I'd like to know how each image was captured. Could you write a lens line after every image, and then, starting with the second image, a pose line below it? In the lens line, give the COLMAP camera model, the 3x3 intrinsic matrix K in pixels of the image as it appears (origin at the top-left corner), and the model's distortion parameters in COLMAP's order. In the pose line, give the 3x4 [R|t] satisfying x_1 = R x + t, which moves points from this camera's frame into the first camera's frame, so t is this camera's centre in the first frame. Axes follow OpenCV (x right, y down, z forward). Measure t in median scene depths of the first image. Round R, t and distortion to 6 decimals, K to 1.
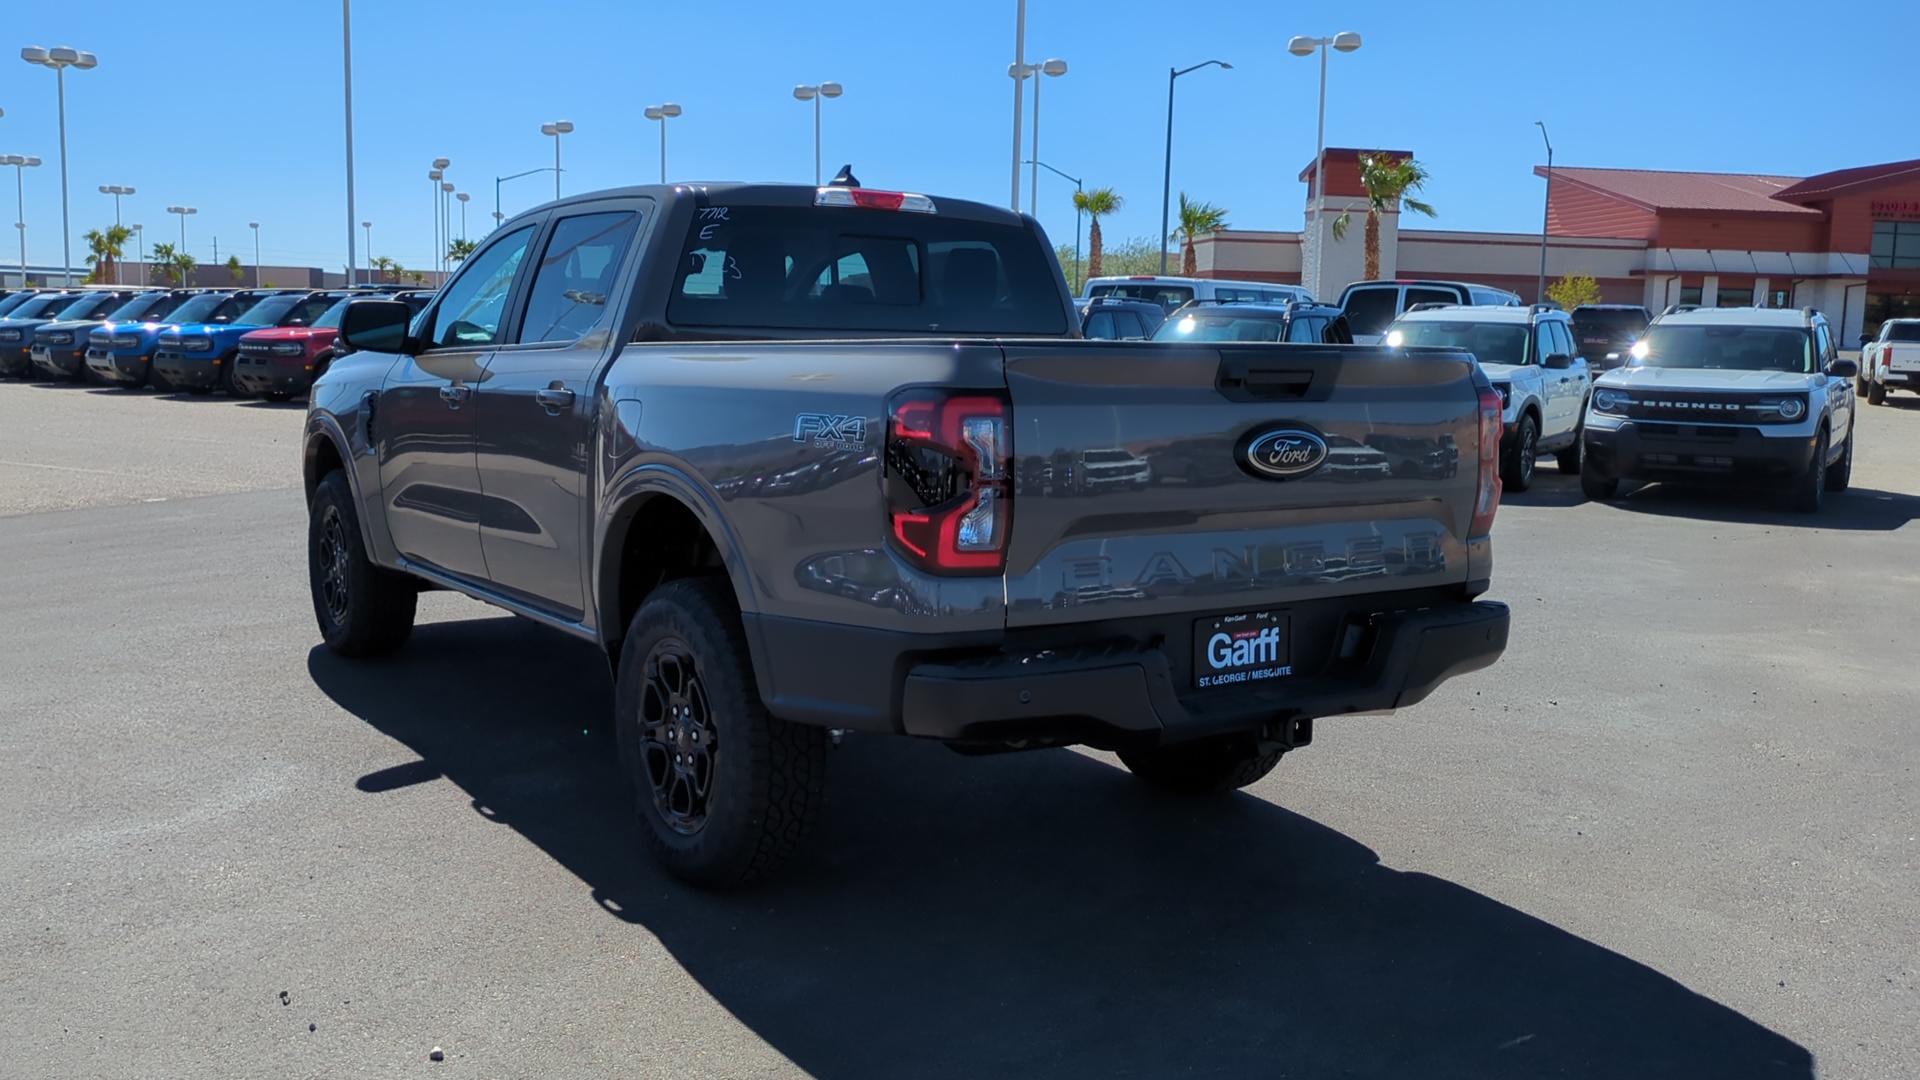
lens RADIAL K [[1651.2, 0, 982.0], [0, 1651.2, 534.1], [0, 0, 1]] dist [0.085074, -0.113059]
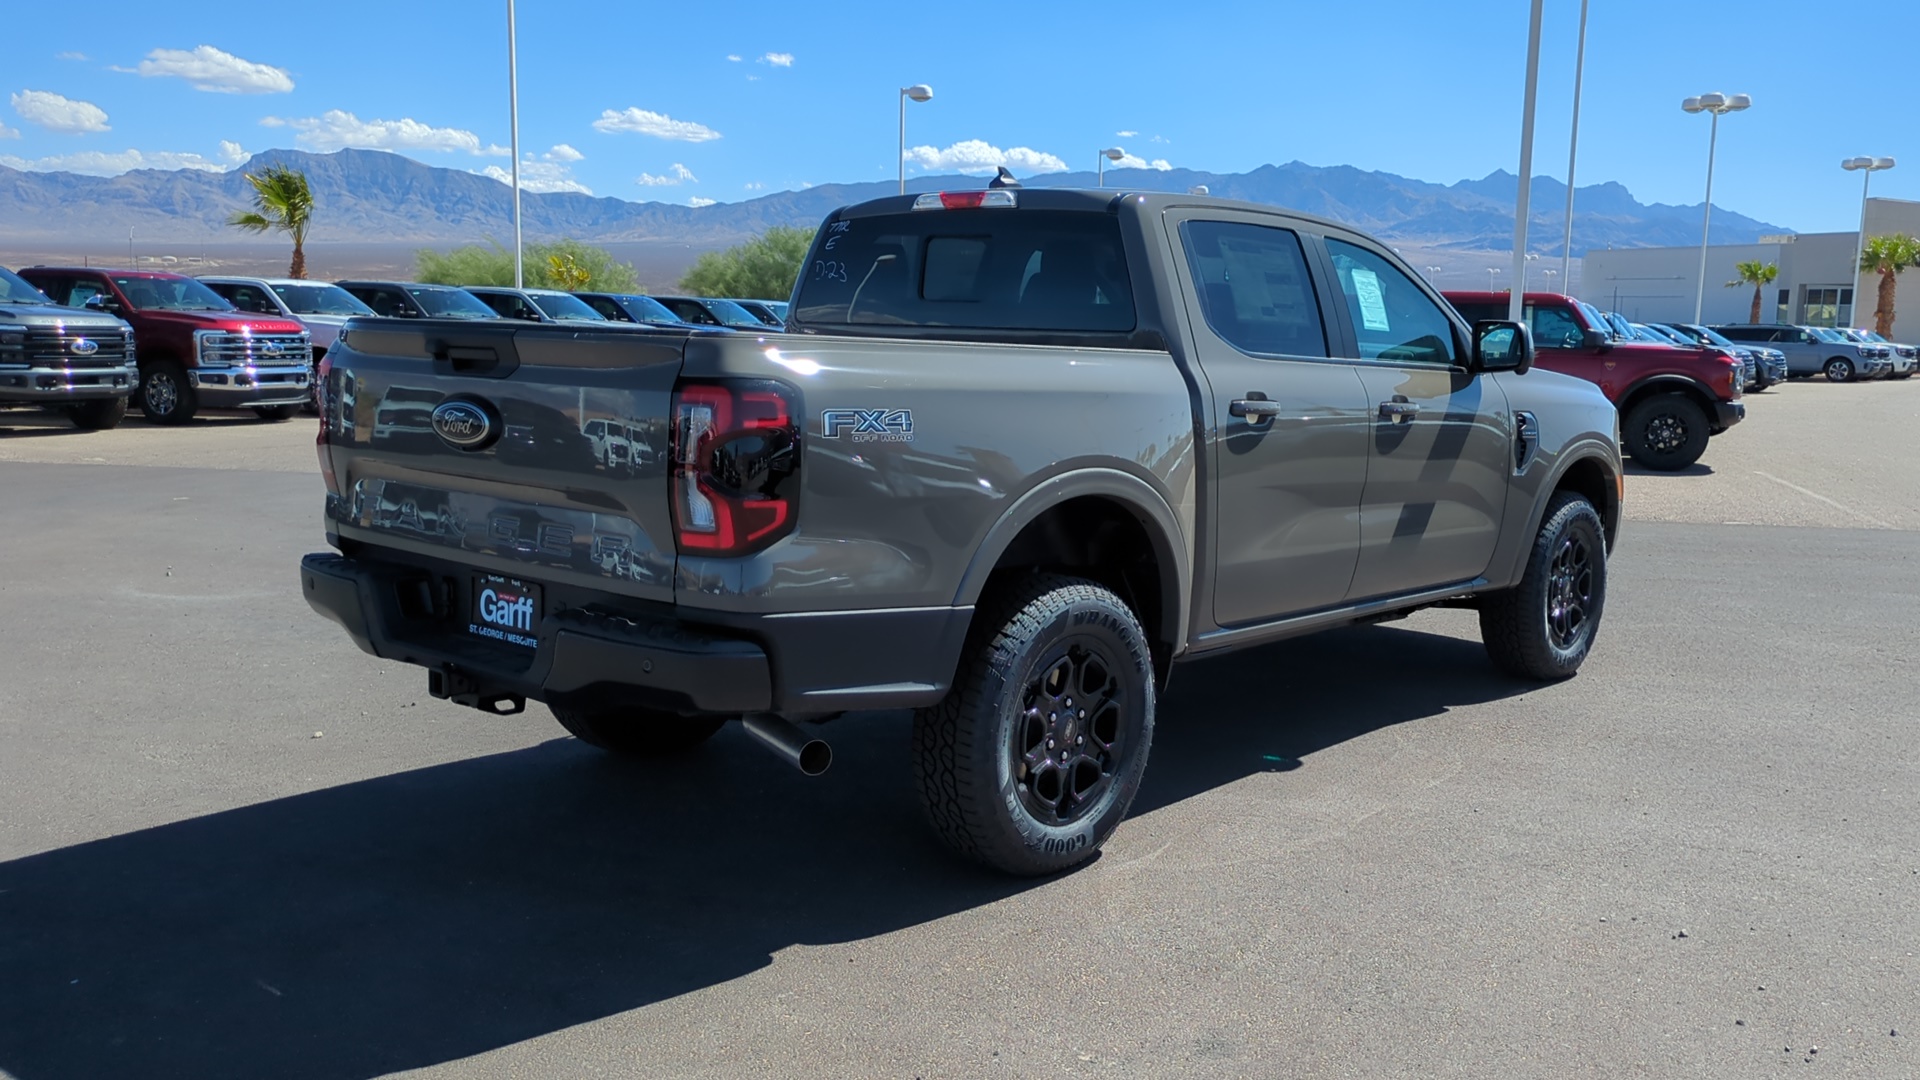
lens RADIAL K [[1632.0, 0, 981.3], [0, 1632.0, 514.3], [0, 0, 1]] dist [0.076010, -0.103284]
pose [[0.242391, 0.098489, -0.965167, 1.231520], [-0.131043, 0.989041, 0.068015, -0.102227], [0.961288, 0.109992, 0.252641, 1.010550]]
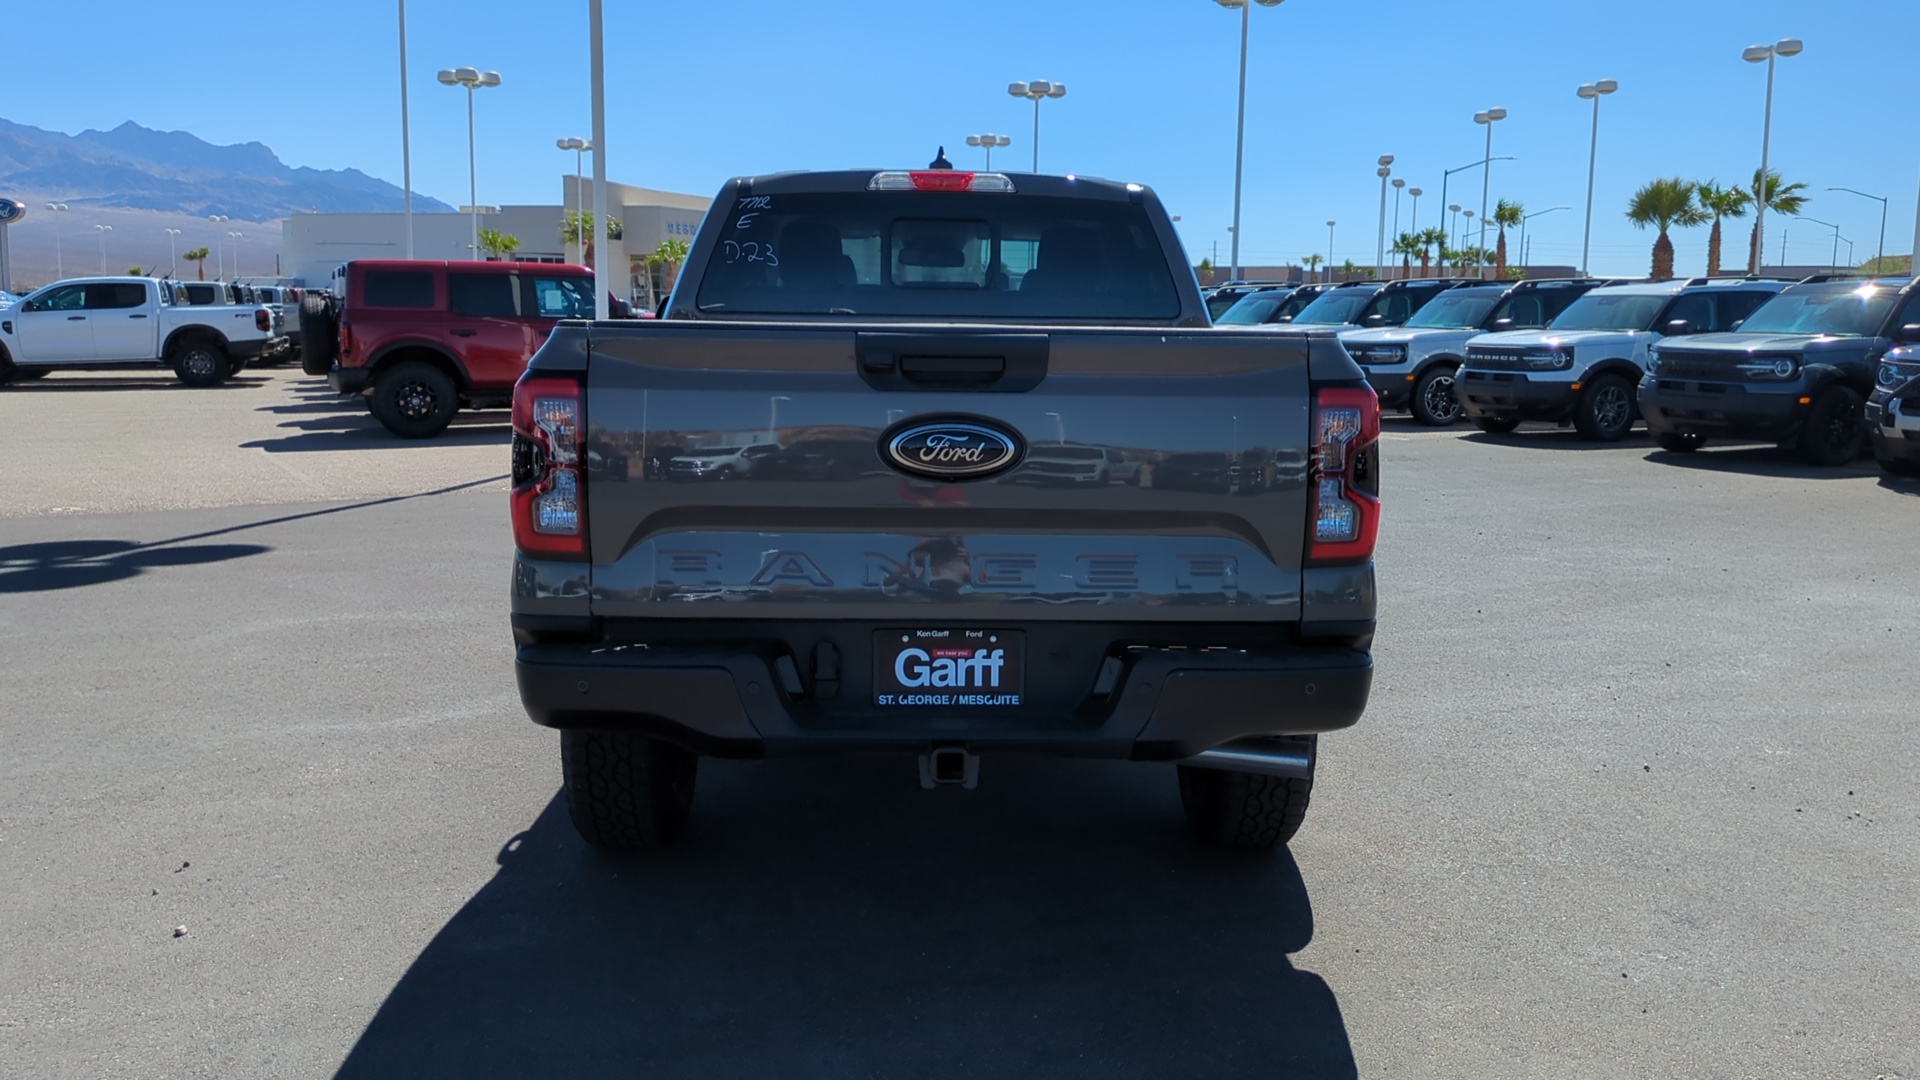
lens RADIAL K [[1651.2, 0, 982.0], [0, 1651.2, 534.1], [0, 0, 1]] dist [0.085074, -0.113059]
pose [[0.843157, 0.062695, -0.534000, 0.637009], [-0.060418, 0.997936, 0.021768, -0.023252], [0.534262, 0.013910, 0.845204, 0.254591]]
